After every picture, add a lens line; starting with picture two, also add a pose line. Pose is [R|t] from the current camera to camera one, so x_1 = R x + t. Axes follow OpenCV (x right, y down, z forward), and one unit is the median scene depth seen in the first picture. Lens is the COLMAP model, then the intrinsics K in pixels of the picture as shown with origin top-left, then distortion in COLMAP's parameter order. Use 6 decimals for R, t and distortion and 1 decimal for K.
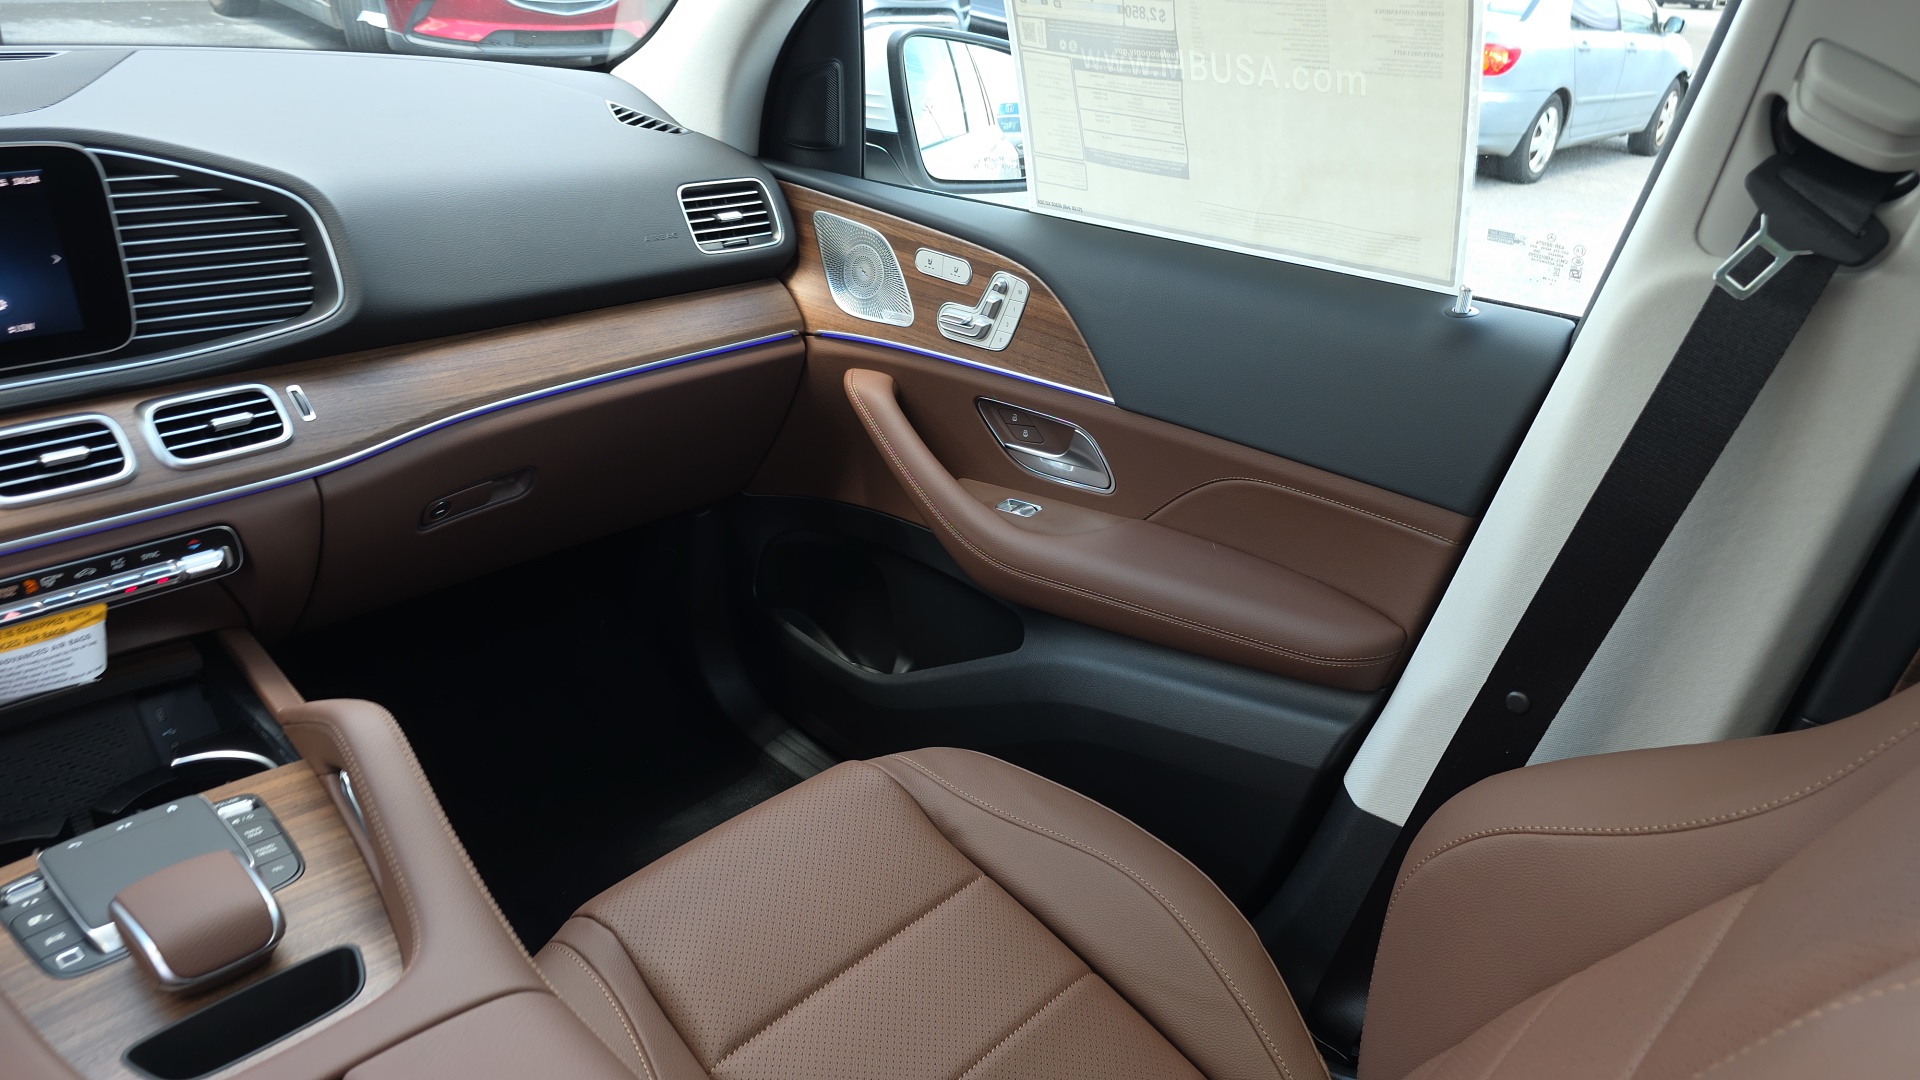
lens RADIAL K [[1288.6, 0, 973.0], [0, 1288.6, 556.0], [0, 0, 1]] dist [0.050950, -0.056710]
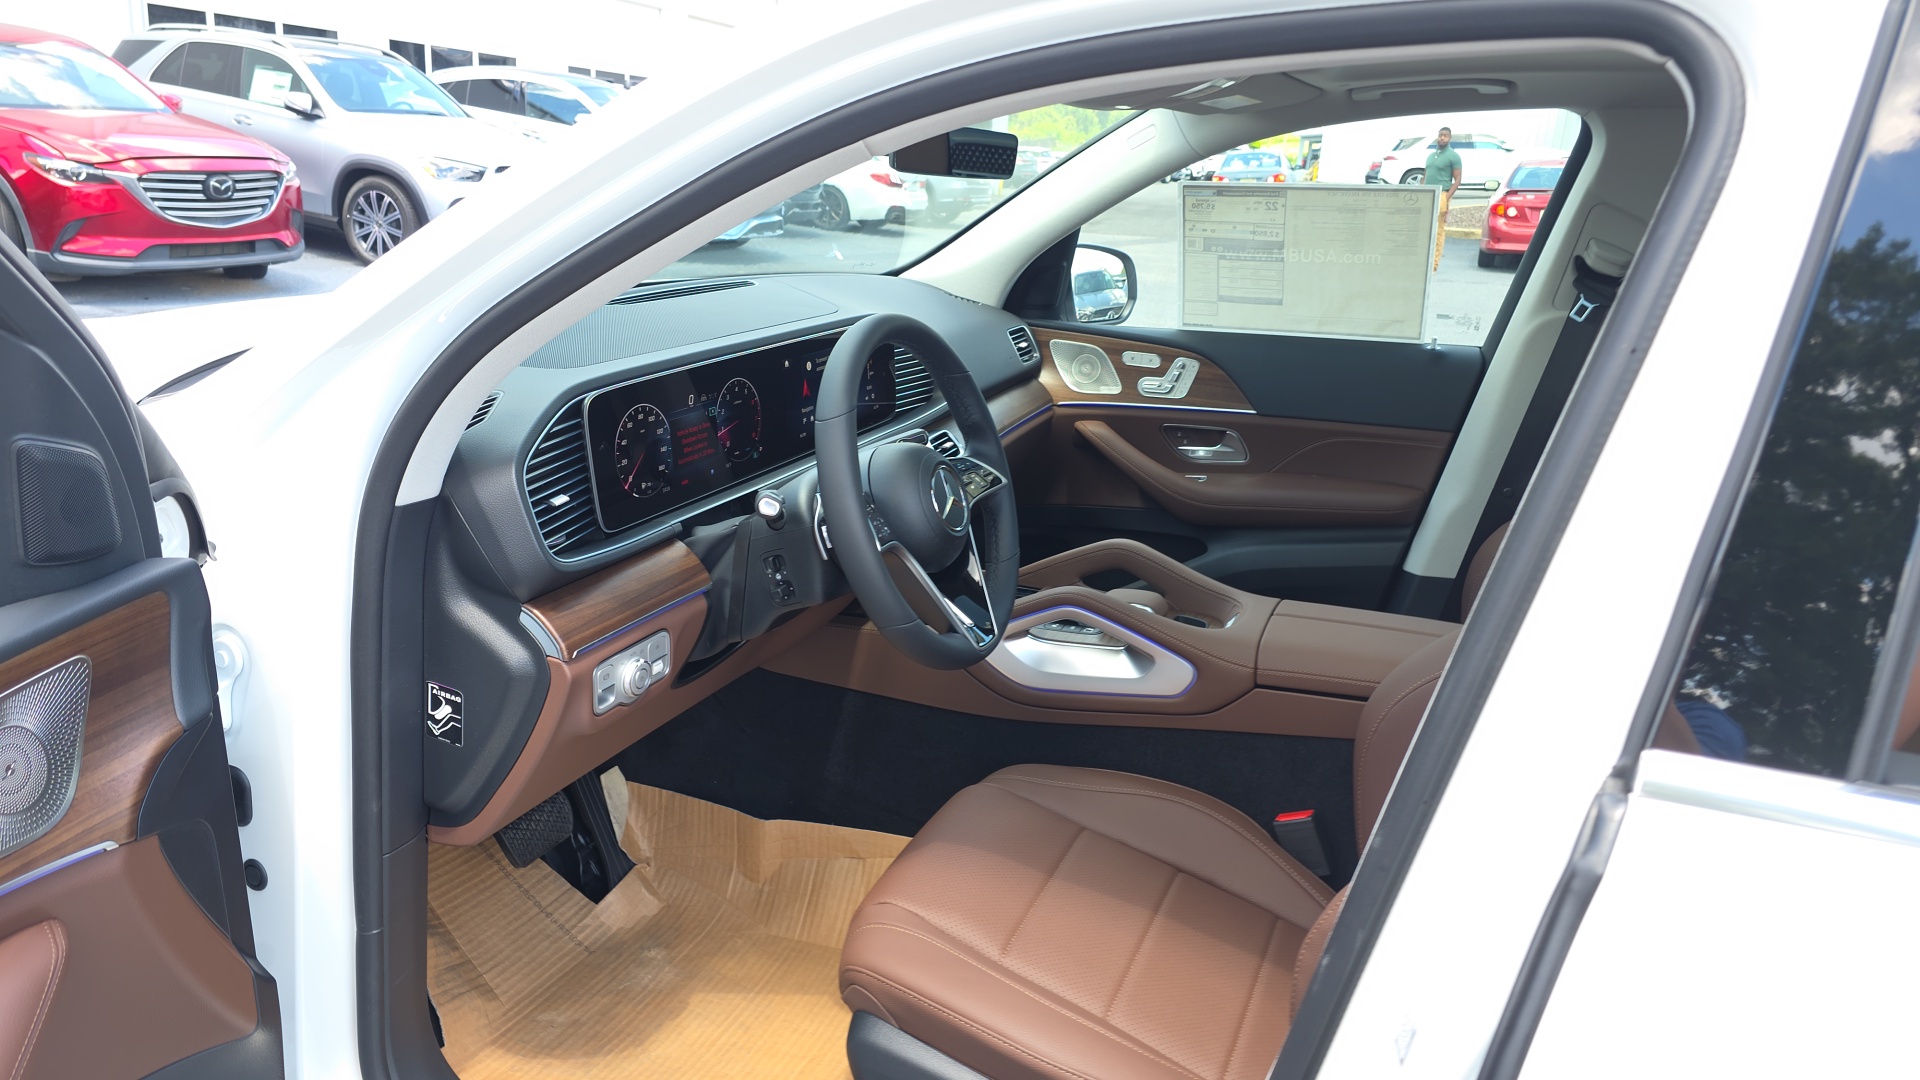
lens RADIAL K [[1290.9, 0, 916.9], [0, 1290.9, 527.4], [0, 0, 1]] dist [0.071753, -0.066662]
pose [[0.943930, -0.116113, 0.309054, -1.135027], [0.159725, 0.979878, -0.119696, 0.234857], [-0.288937, 0.162349, 0.943482, -0.812061]]
